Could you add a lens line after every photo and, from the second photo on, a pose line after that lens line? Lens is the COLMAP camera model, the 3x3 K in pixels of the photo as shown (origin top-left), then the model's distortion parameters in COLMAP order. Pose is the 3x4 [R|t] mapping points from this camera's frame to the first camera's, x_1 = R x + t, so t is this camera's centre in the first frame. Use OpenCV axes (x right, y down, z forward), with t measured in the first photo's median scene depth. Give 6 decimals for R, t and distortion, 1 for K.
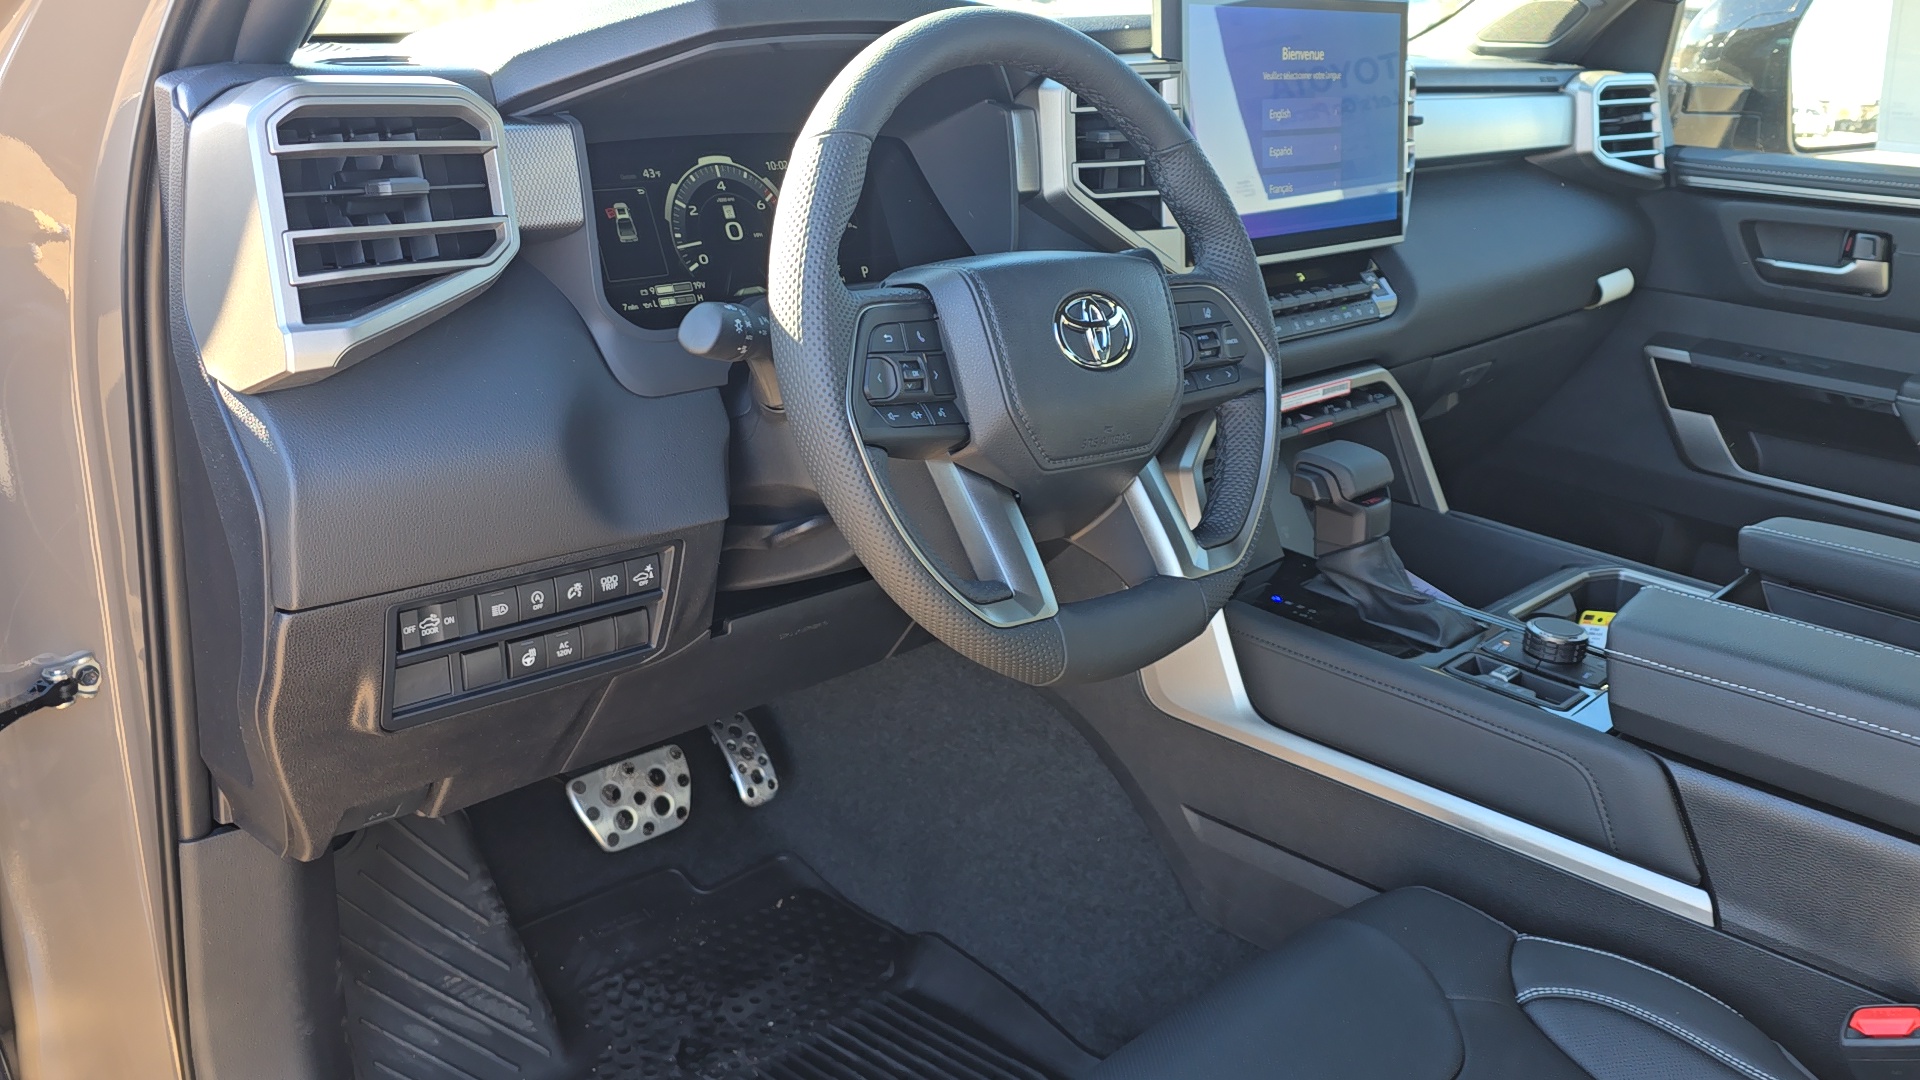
lens RADIAL K [[1596.4, 0, 1006.0], [0, 1596.4, 589.4], [0, 0, 1]] dist [0.000375, -0.002989]
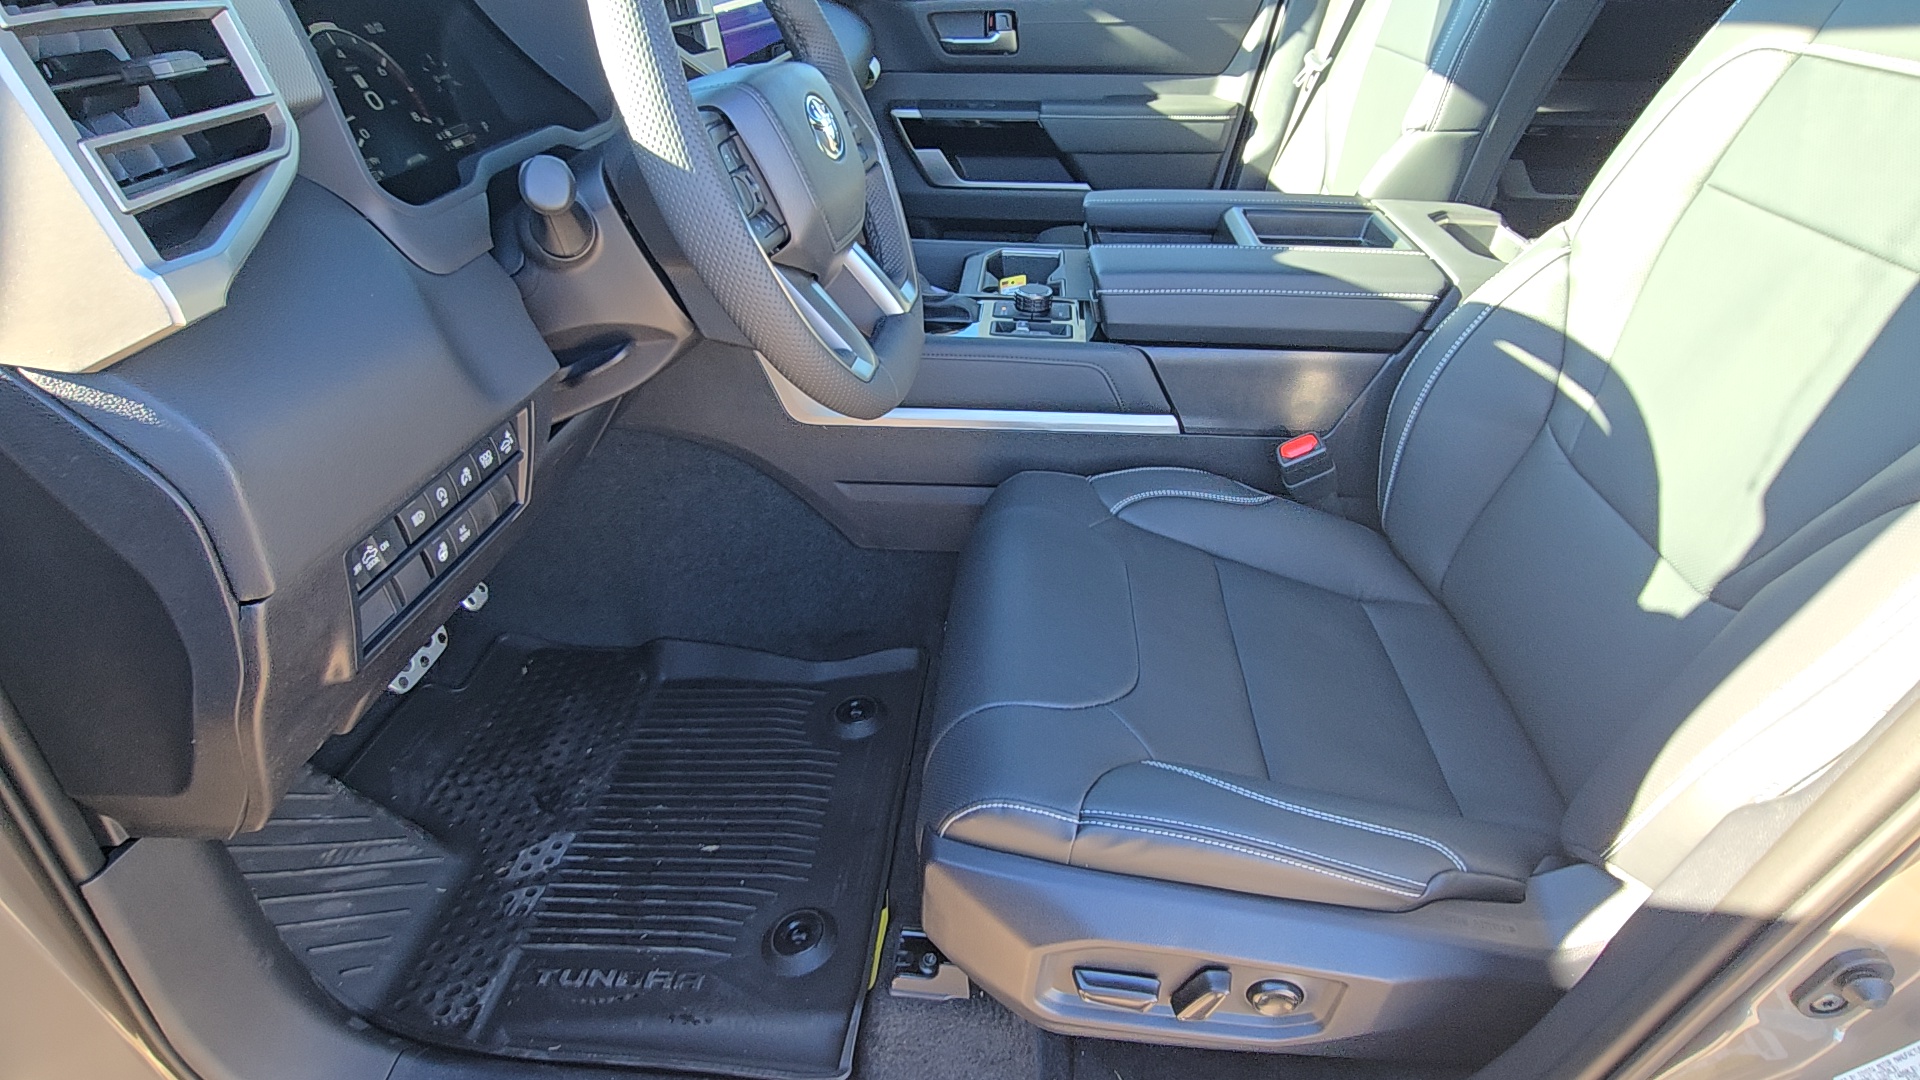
lens RADIAL K [[957.9, 0, 969.7], [0, 957.9, 557.5], [0, 0, 1]] dist [-0.004382, 0.002914]
pose [[0.776088, -0.391224, 0.494602, -0.297563], [0.256582, 0.912346, 0.319046, -0.056931], [-0.576067, -0.120702, 0.808442, 0.258256]]
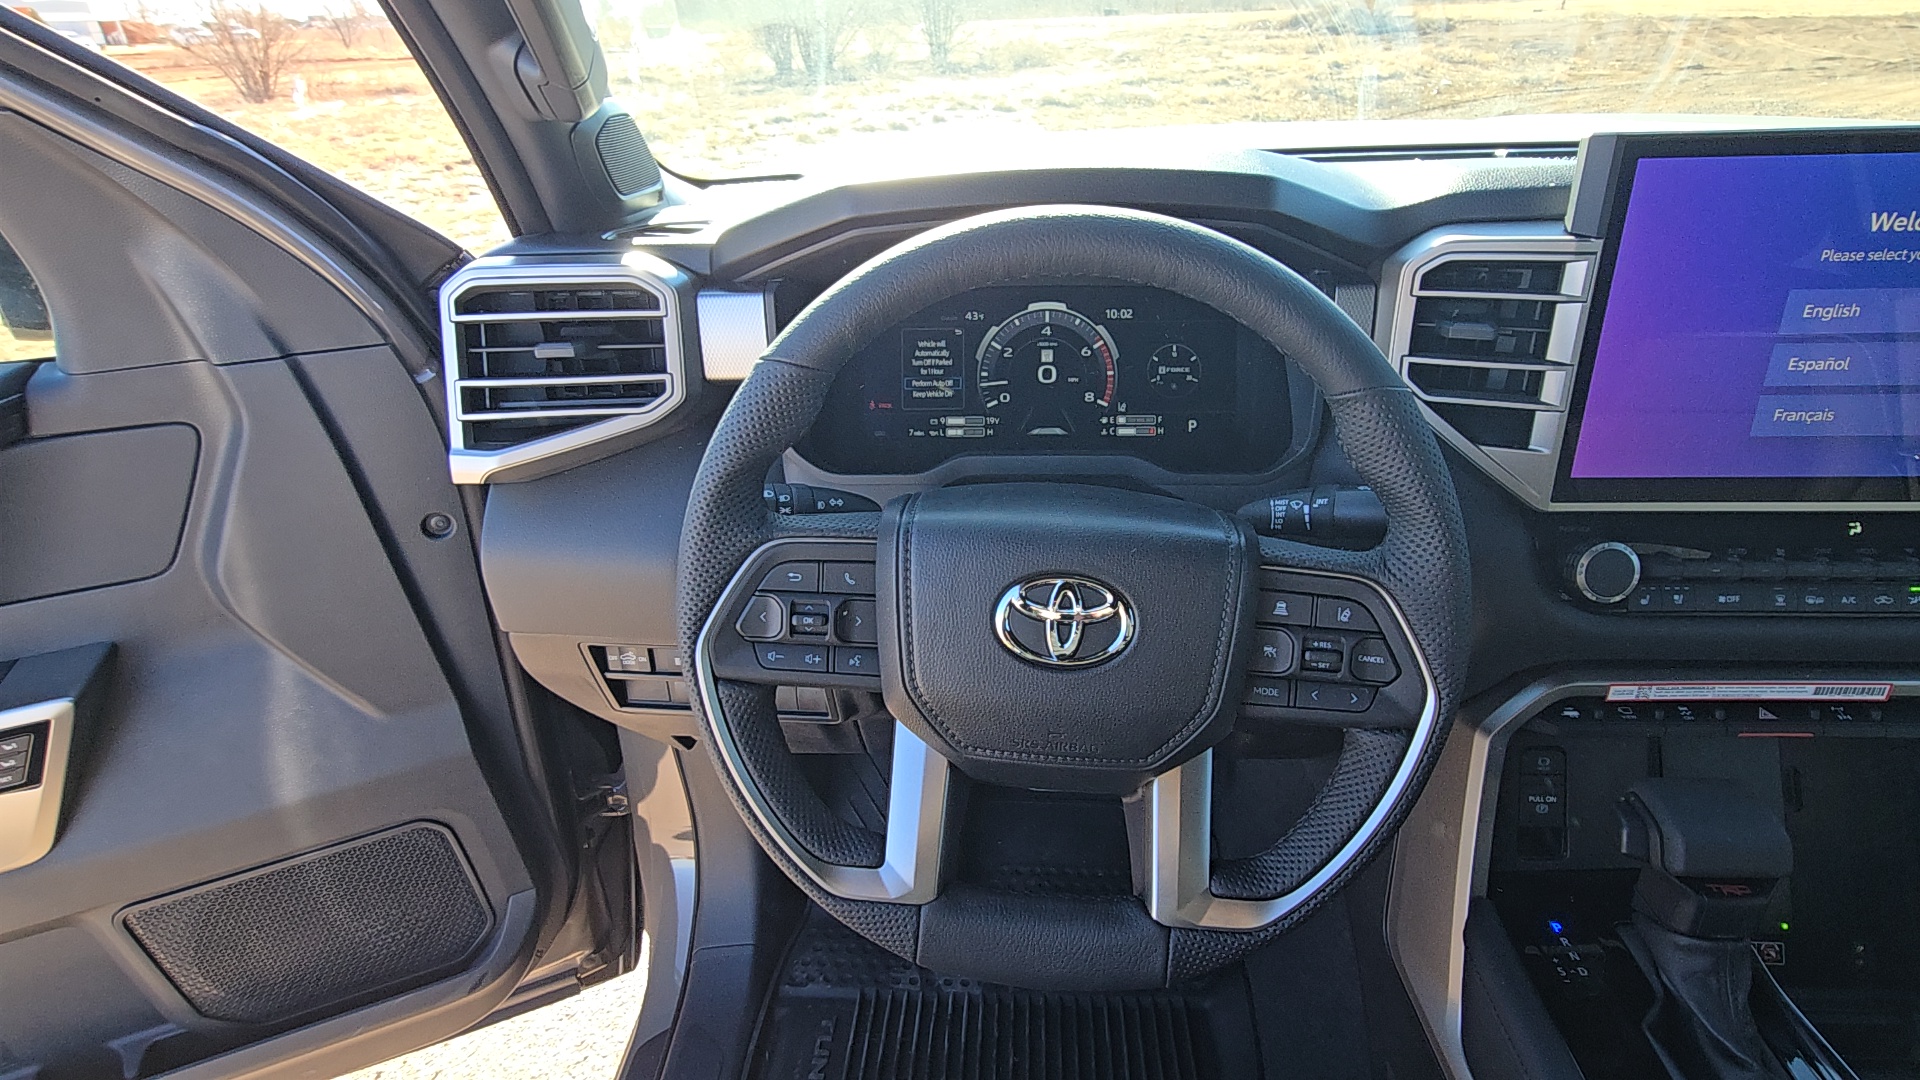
lens RADIAL K [[957.9, 0, 969.7], [0, 957.9, 558.8], [0, 0, 1]] dist [-0.004382, 0.002914]
pose [[0.648950, 0.310358, -0.694653, 0.291889], [-0.217948, 0.950587, 0.221096, -0.242821], [0.728947, 0.007918, 0.684525, 0.529730]]
